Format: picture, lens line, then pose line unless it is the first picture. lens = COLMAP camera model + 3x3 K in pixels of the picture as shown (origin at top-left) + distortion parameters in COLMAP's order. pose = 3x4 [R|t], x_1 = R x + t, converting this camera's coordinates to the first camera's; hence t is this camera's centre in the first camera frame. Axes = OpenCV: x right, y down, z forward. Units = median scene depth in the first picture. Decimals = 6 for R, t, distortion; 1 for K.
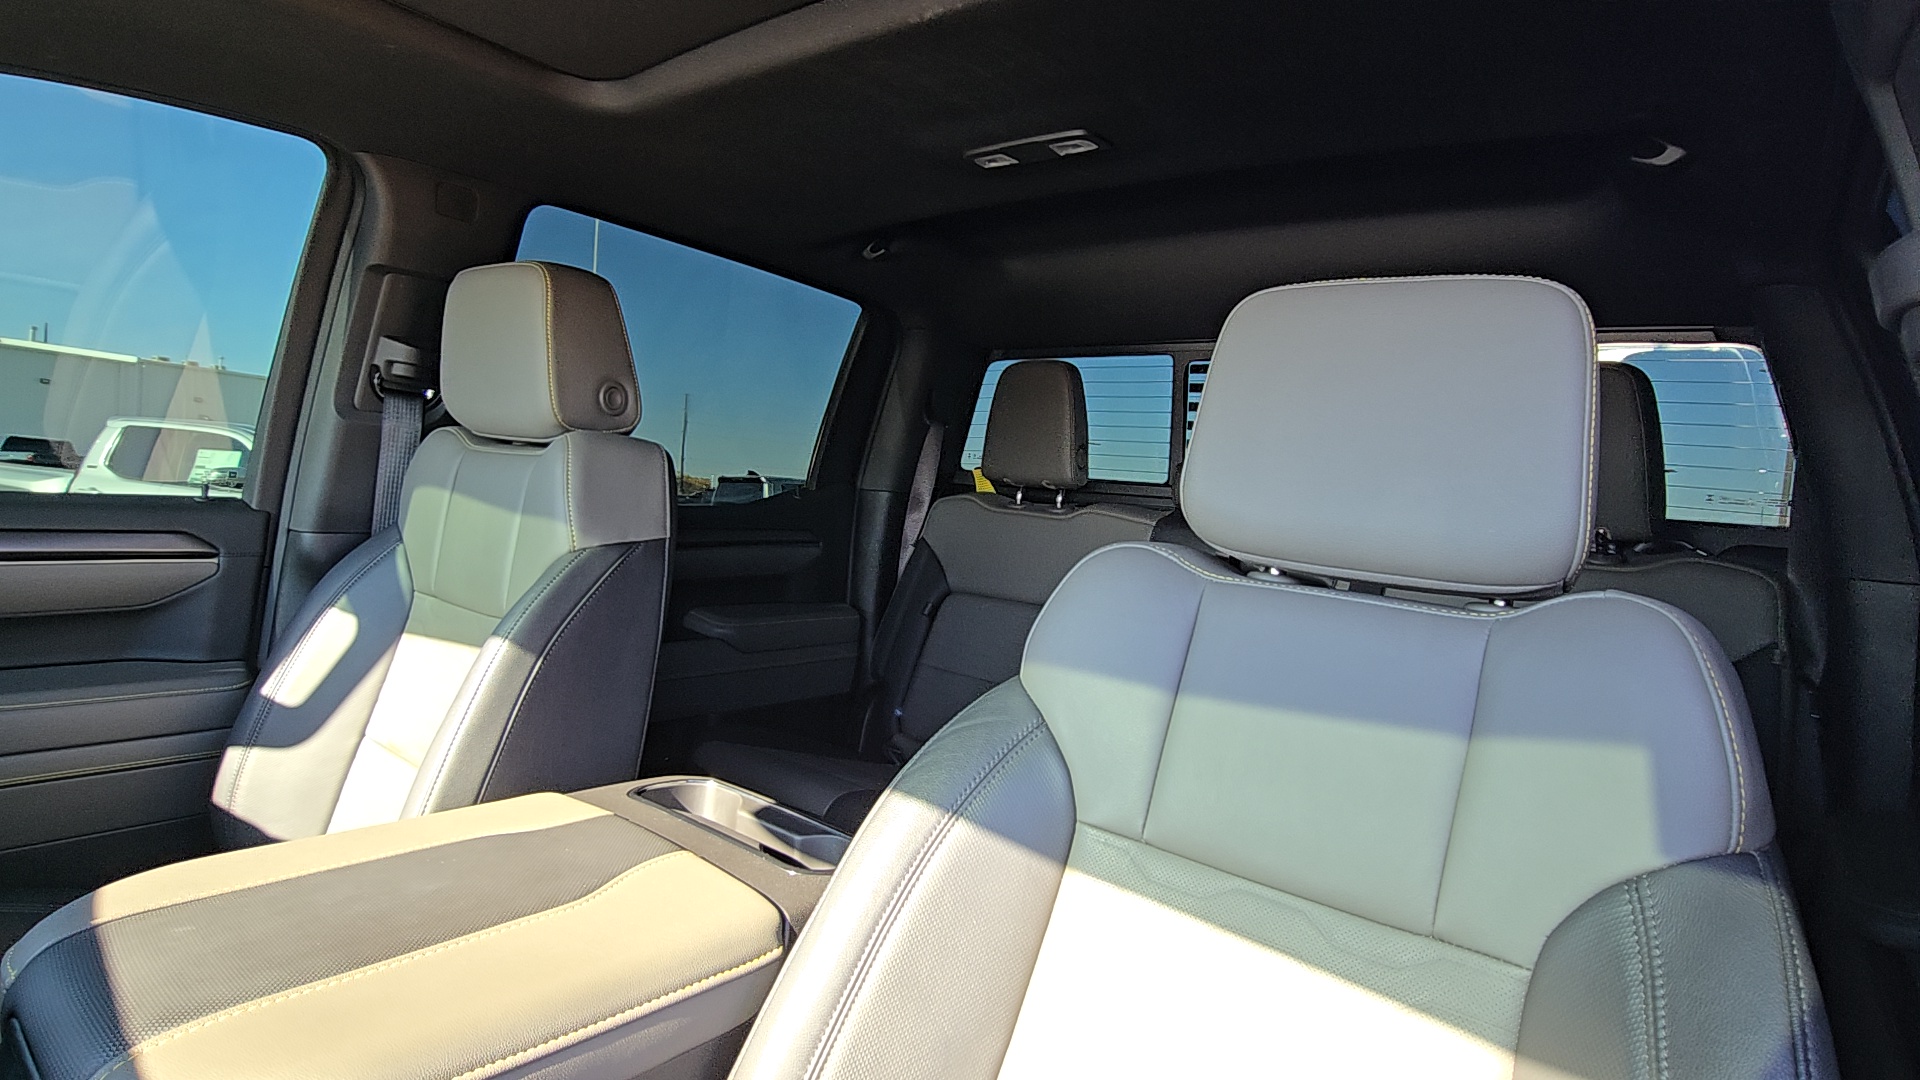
lens RADIAL K [[979.3, 0, 972.6], [0, 979.3, 545.0], [0, 0, 1]] dist [0.000940, 0.002370]
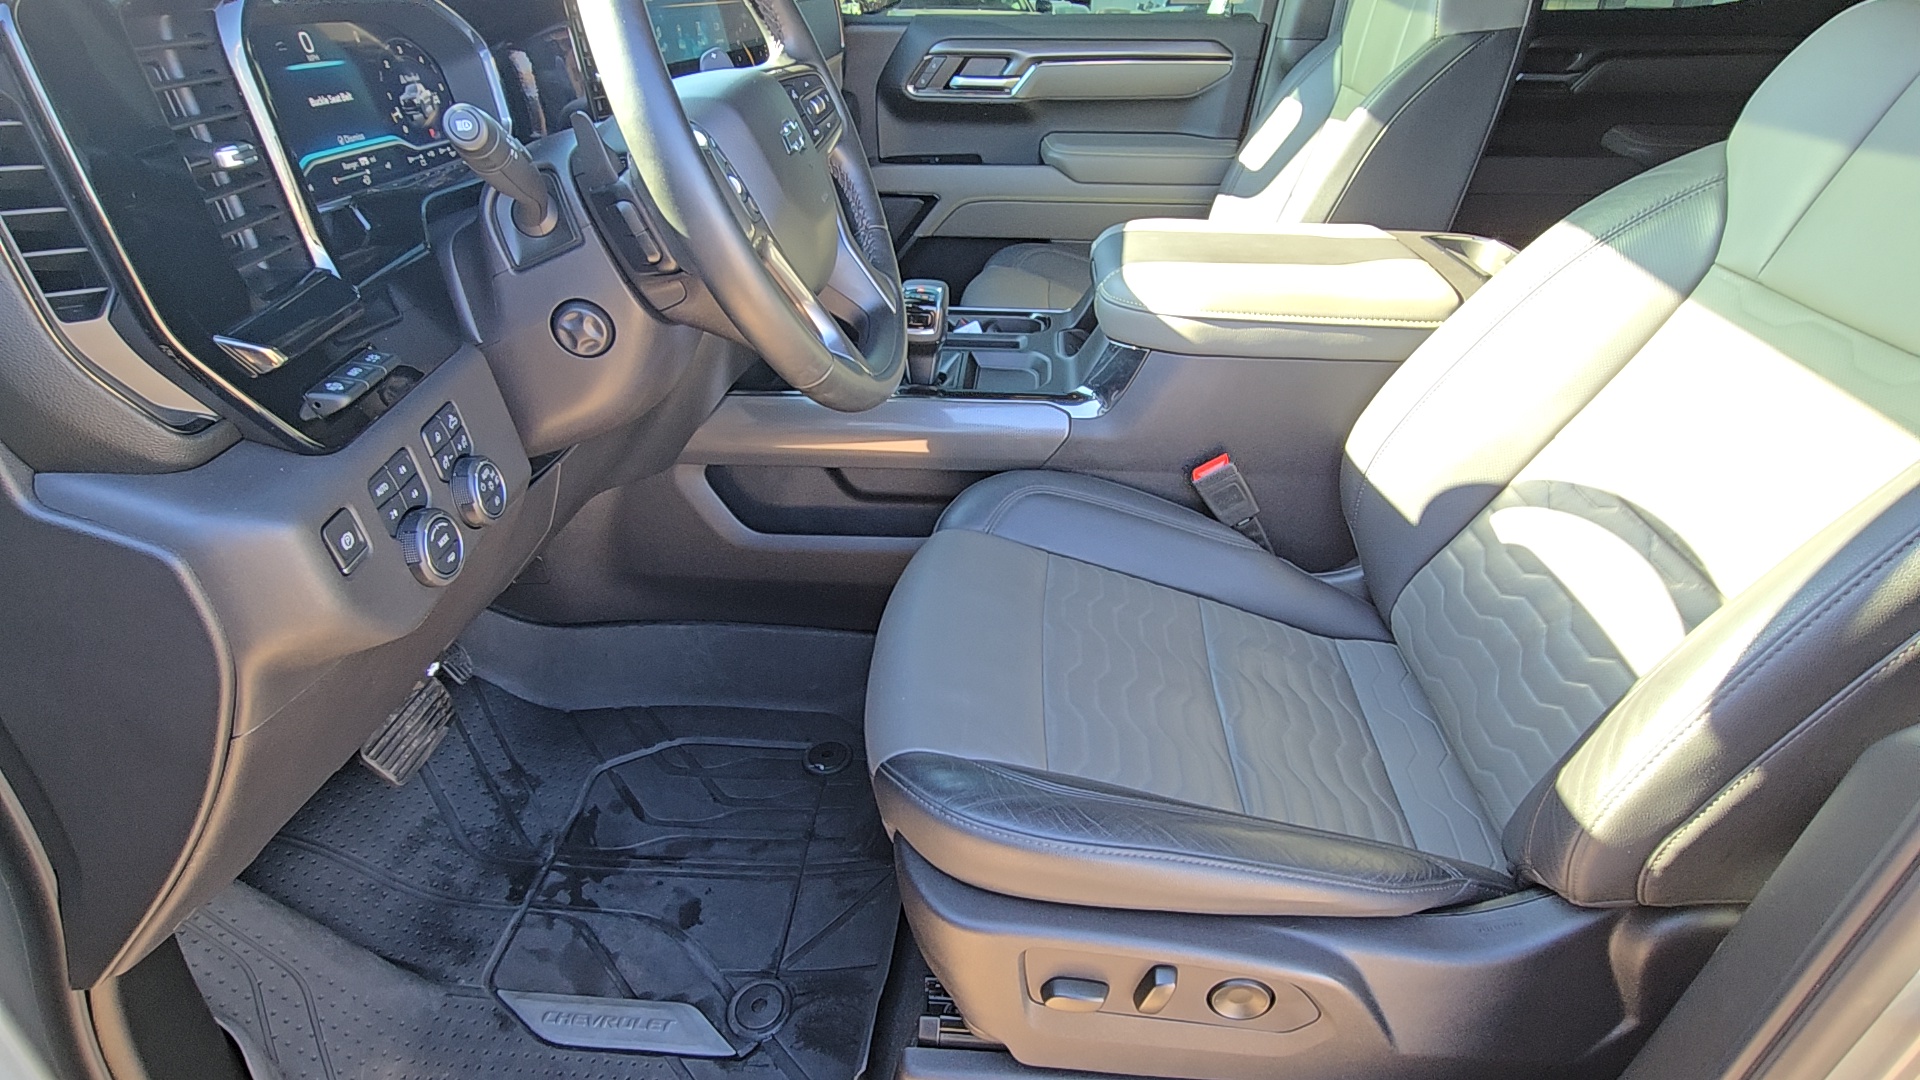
lens RADIAL K [[979.3, 0, 958.1], [0, 979.3, 552.9], [0, 0, 1]] dist [0.000940, 0.002370]
pose [[0.567615, 0.354913, -0.742866, 0.358119], [-0.007942, 0.904628, 0.426128, 0.061038], [0.823256, -0.235977, 0.516300, -0.270941]]
